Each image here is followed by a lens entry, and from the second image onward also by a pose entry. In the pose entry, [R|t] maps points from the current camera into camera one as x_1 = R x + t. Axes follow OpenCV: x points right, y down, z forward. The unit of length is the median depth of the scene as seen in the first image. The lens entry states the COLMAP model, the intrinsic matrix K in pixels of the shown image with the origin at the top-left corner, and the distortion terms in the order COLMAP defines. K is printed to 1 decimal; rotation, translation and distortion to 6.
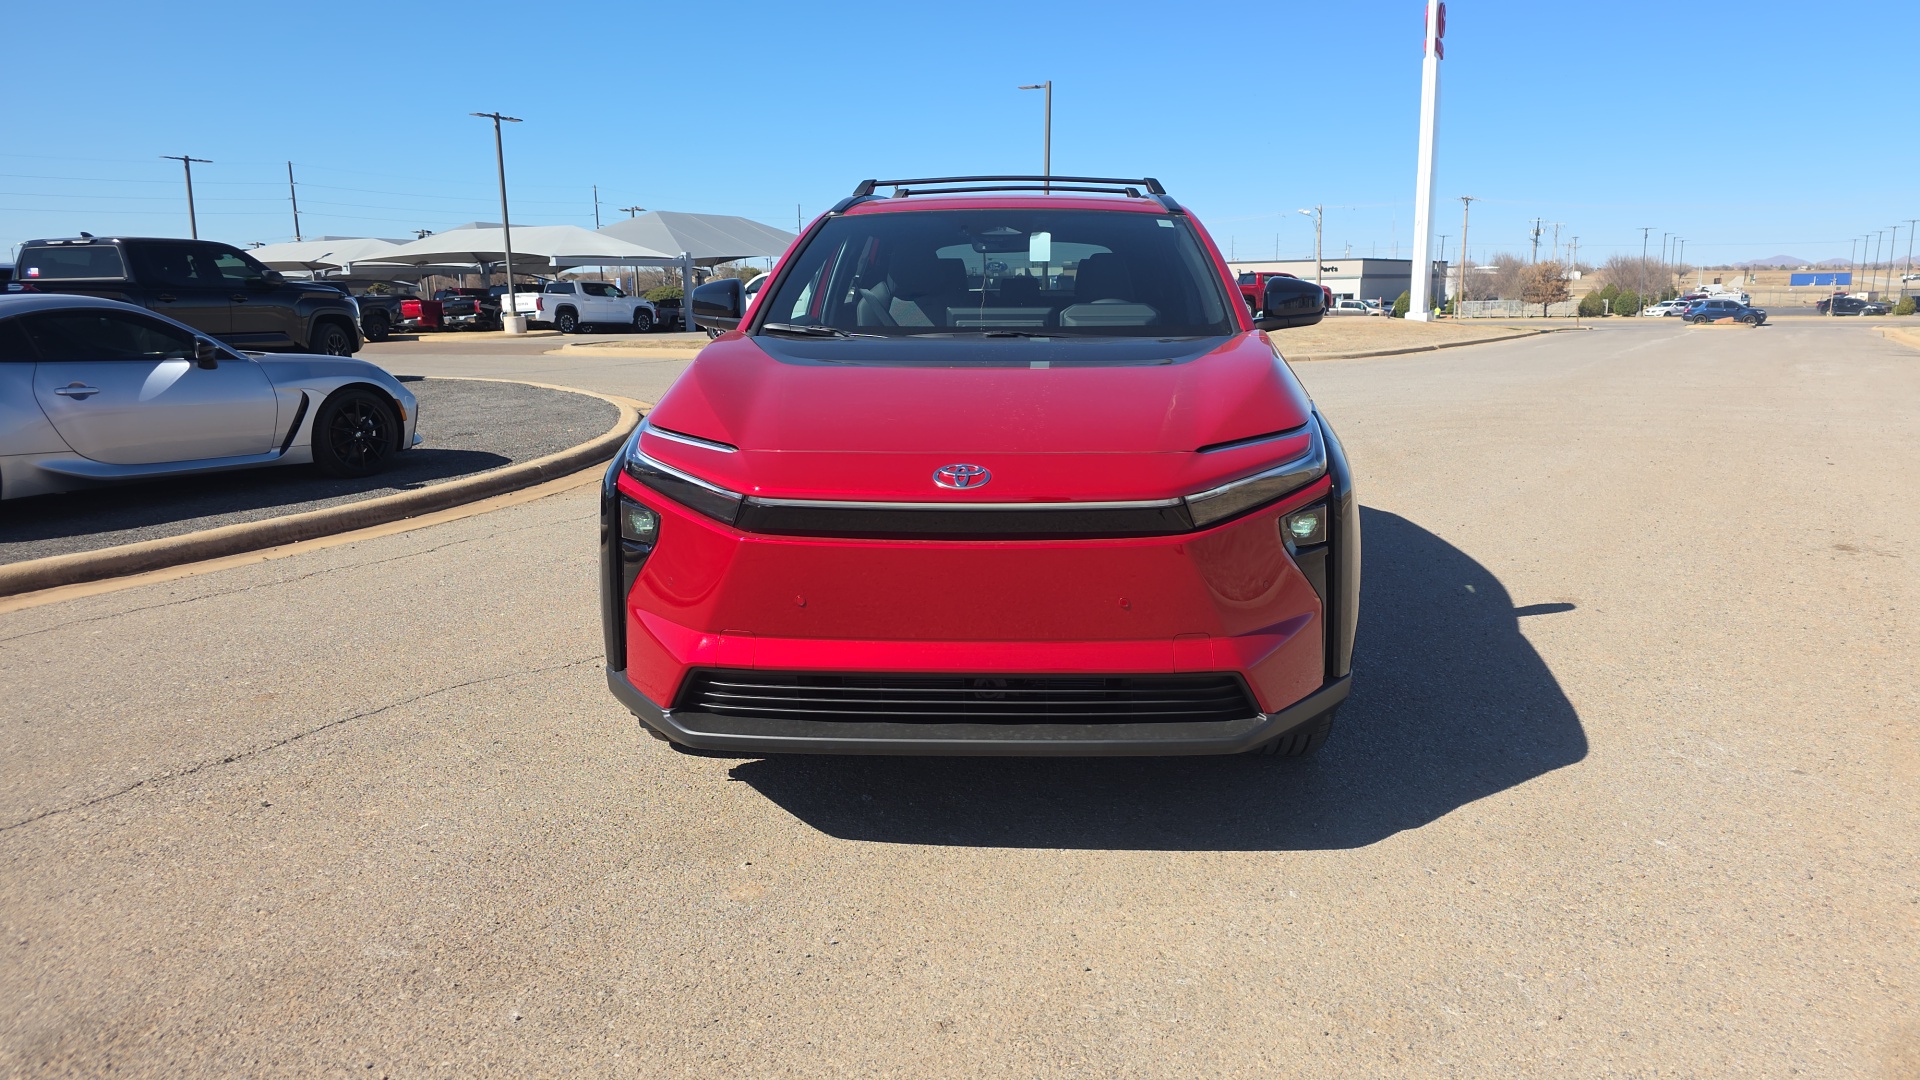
lens RADIAL K [[1299.7, 0, 960.0], [0, 1299.7, 540.0], [0, 0, 1]] dist [0.051284, -0.050337]
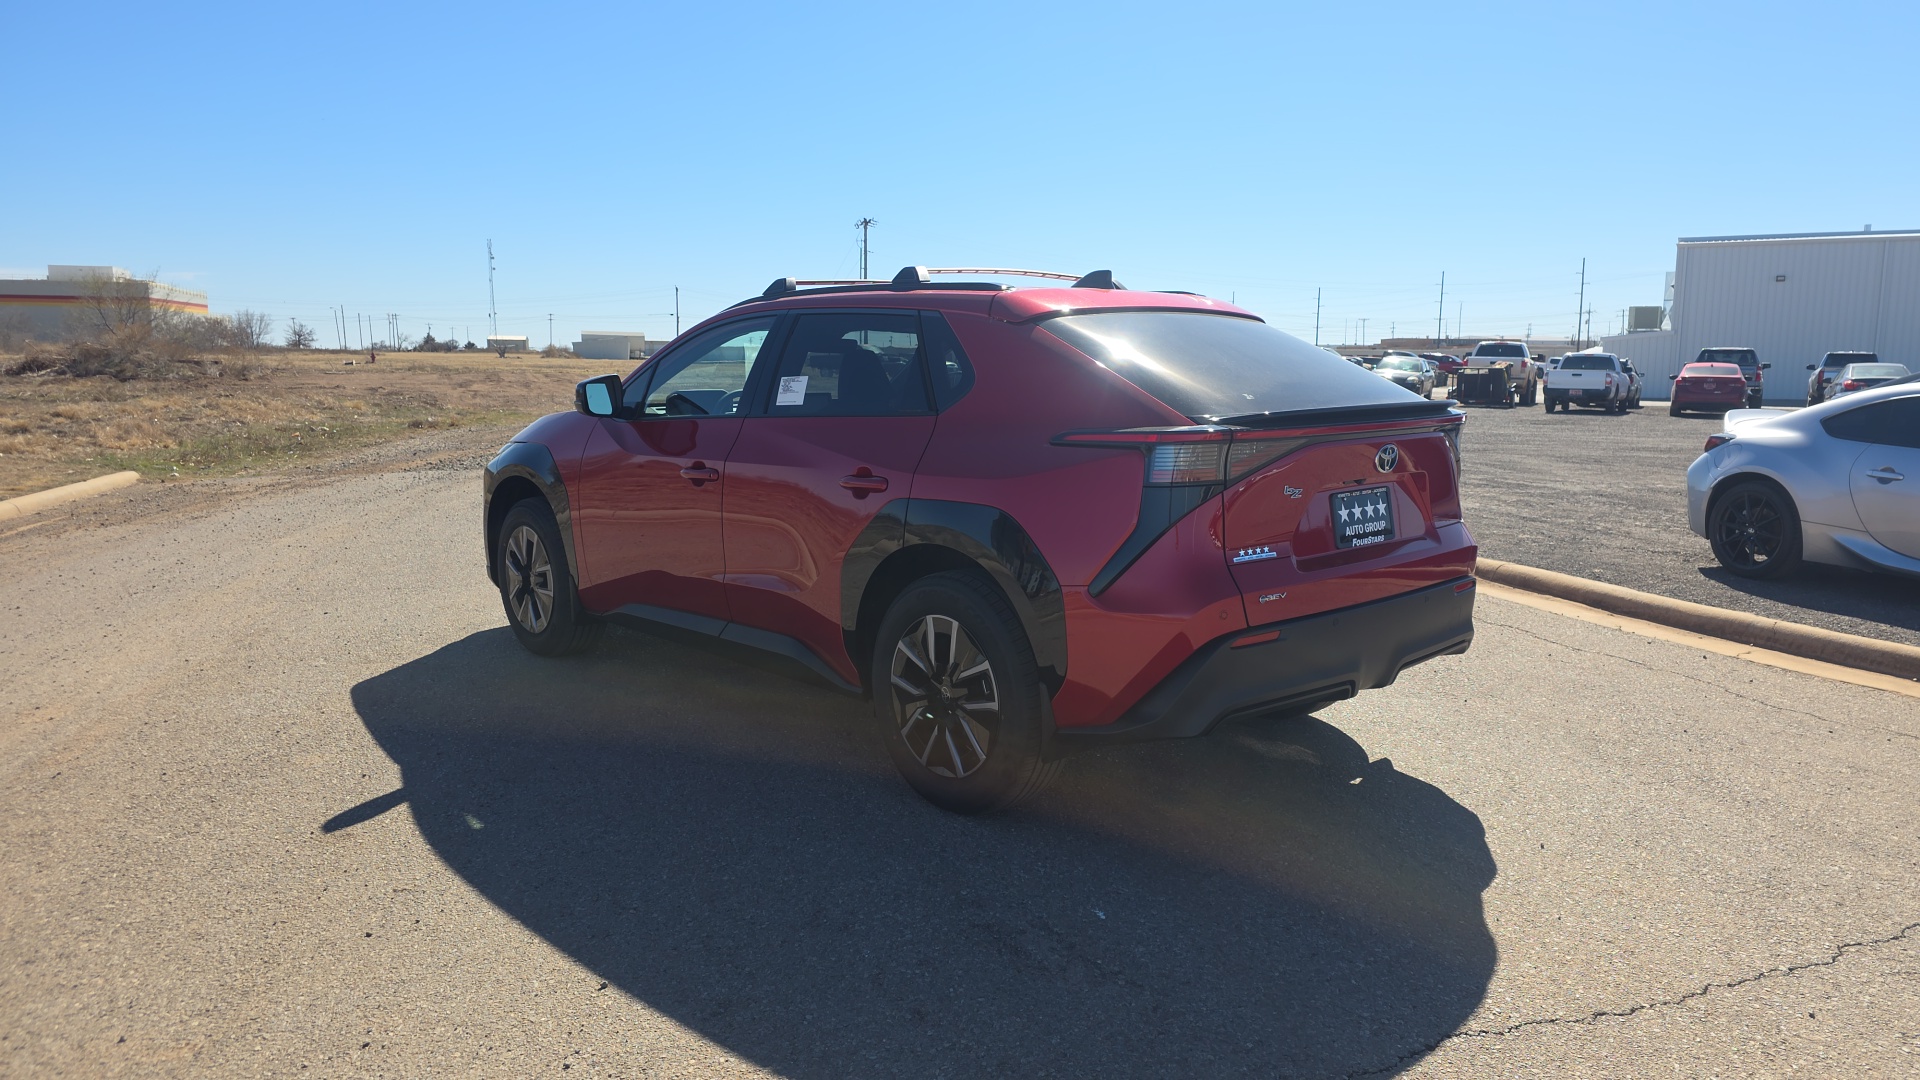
lens RADIAL K [[1299.7, 0, 960.0], [0, 1299.7, 540.0], [0, 0, 1]] dist [0.051284, -0.050337]
pose [[-0.701595, 0.098948, -0.705673, 0.511129], [-0.142999, 0.950616, 0.275466, -0.239687], [0.698080, 0.294175, -0.652798, 1.189971]]
